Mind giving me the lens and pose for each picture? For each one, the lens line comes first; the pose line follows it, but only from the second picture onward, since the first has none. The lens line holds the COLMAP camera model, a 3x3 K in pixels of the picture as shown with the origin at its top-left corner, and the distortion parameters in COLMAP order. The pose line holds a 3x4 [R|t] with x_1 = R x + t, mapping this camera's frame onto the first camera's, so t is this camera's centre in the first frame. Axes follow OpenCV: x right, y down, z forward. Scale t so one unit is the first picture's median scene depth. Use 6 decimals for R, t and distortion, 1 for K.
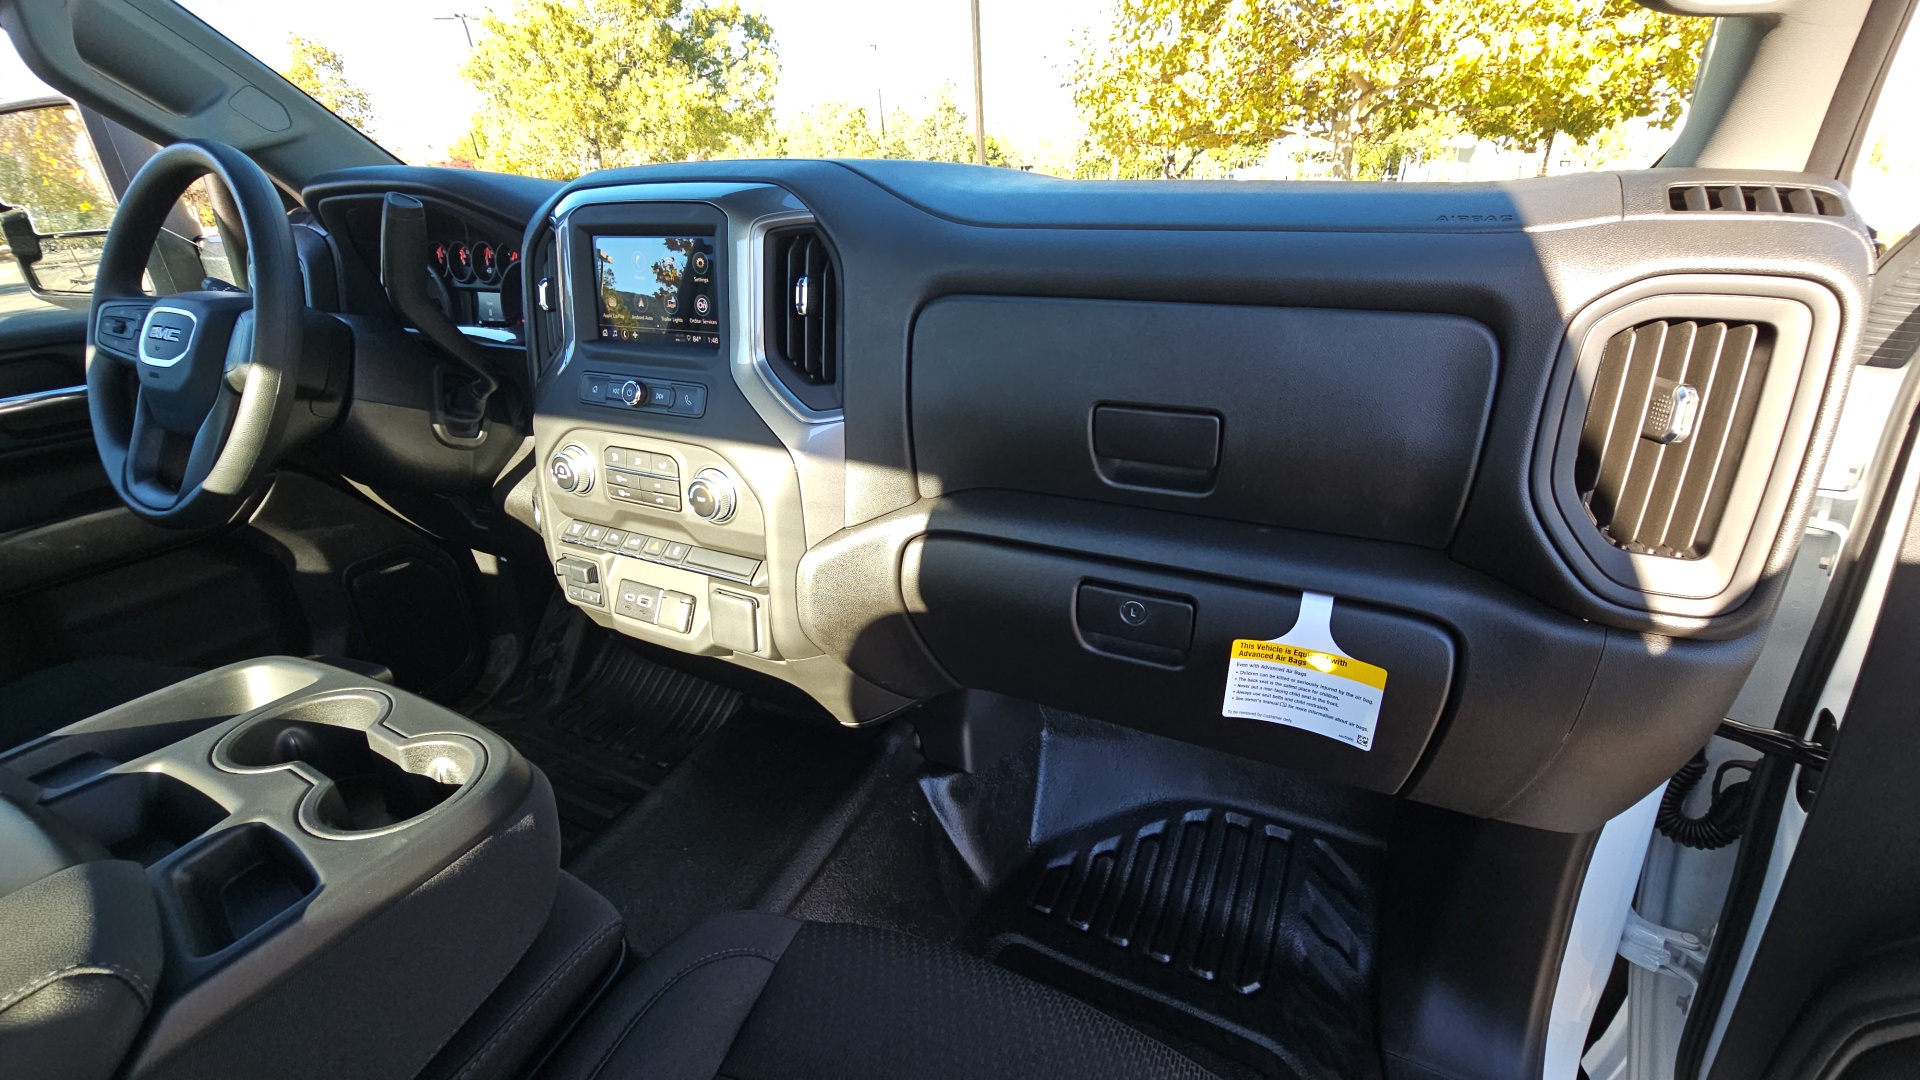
lens RADIAL K [[783.9, 0, 964.3], [0, 783.9, 543.4], [0, 0, 1]] dist [-0.001194, -0.000508]
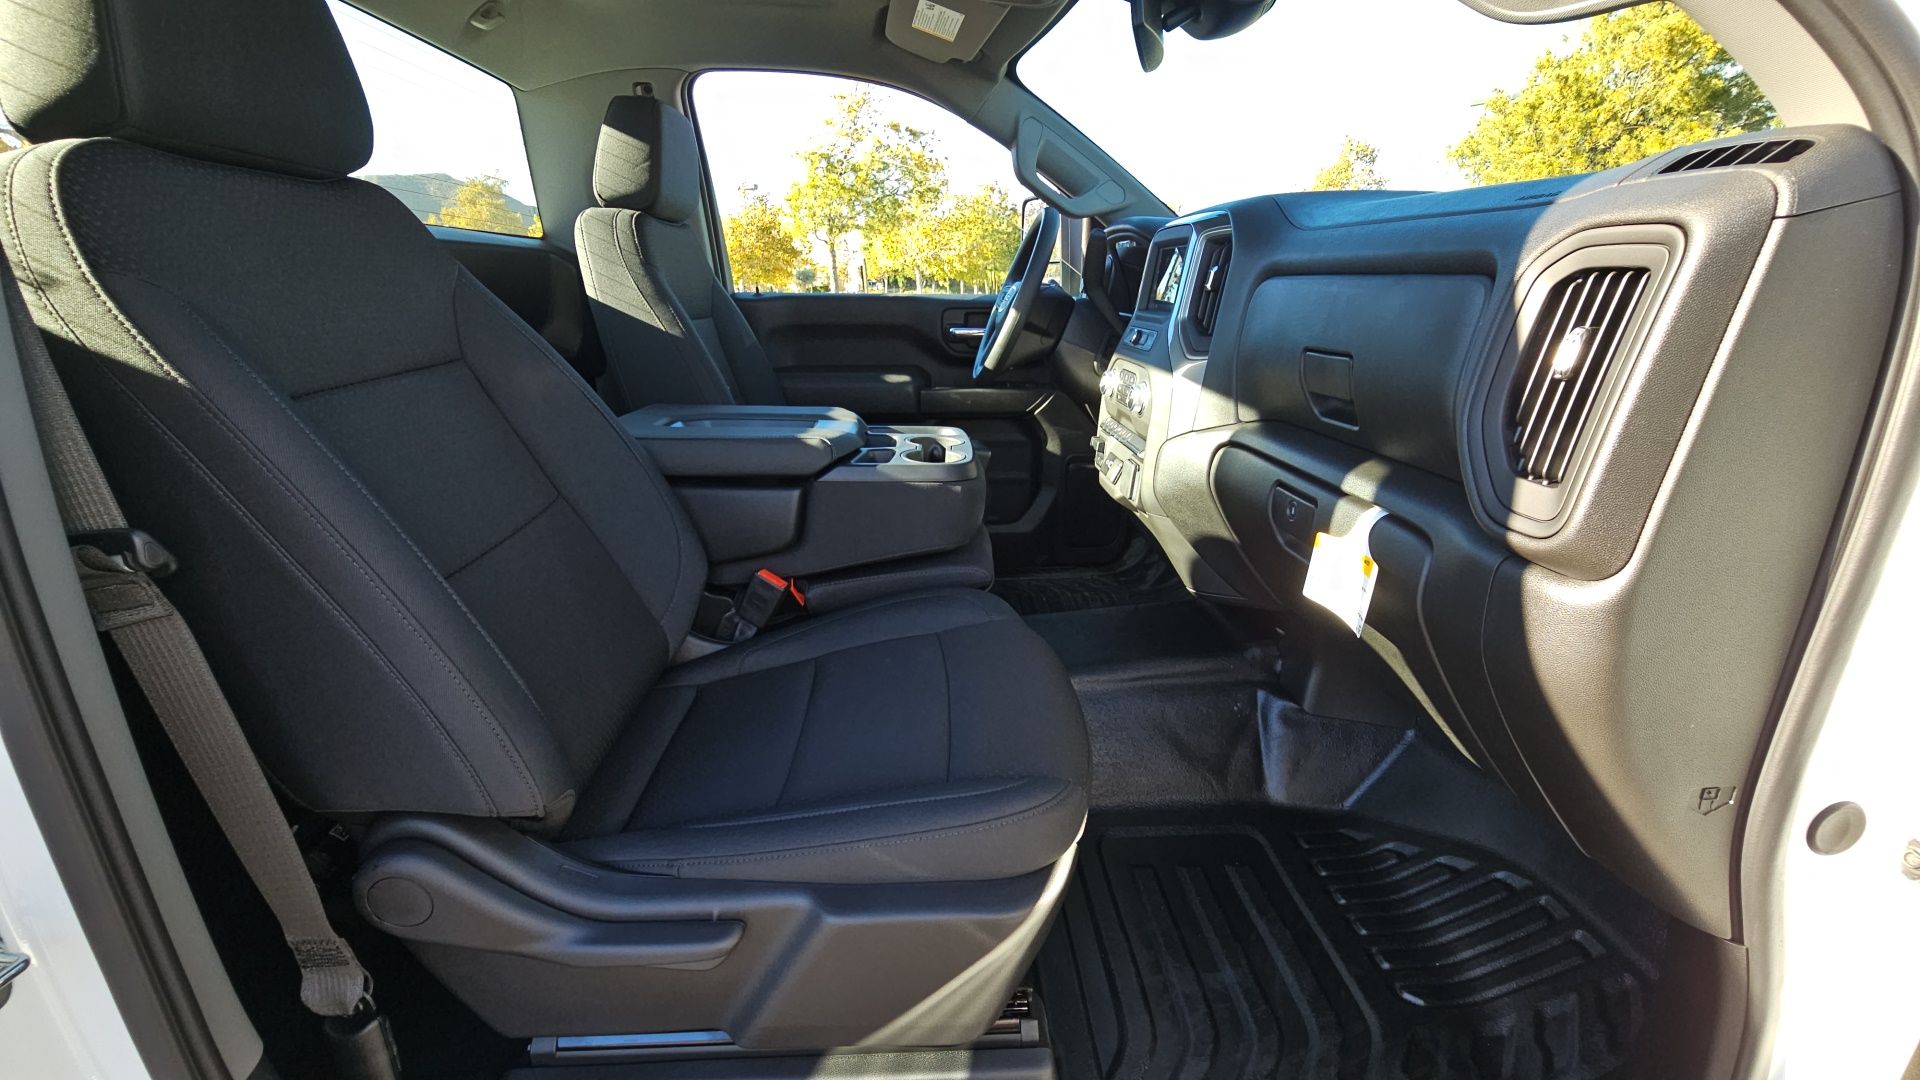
lens RADIAL K [[783.9, 0, 964.3], [0, 783.9, 543.4], [0, 0, 1]] dist [-0.001194, -0.000508]
pose [[0.501970, 0.289734, -0.814911, 0.645710], [-0.354409, 0.928387, 0.111770, 0.117870], [0.788936, 0.232706, 0.568707, -0.111992]]
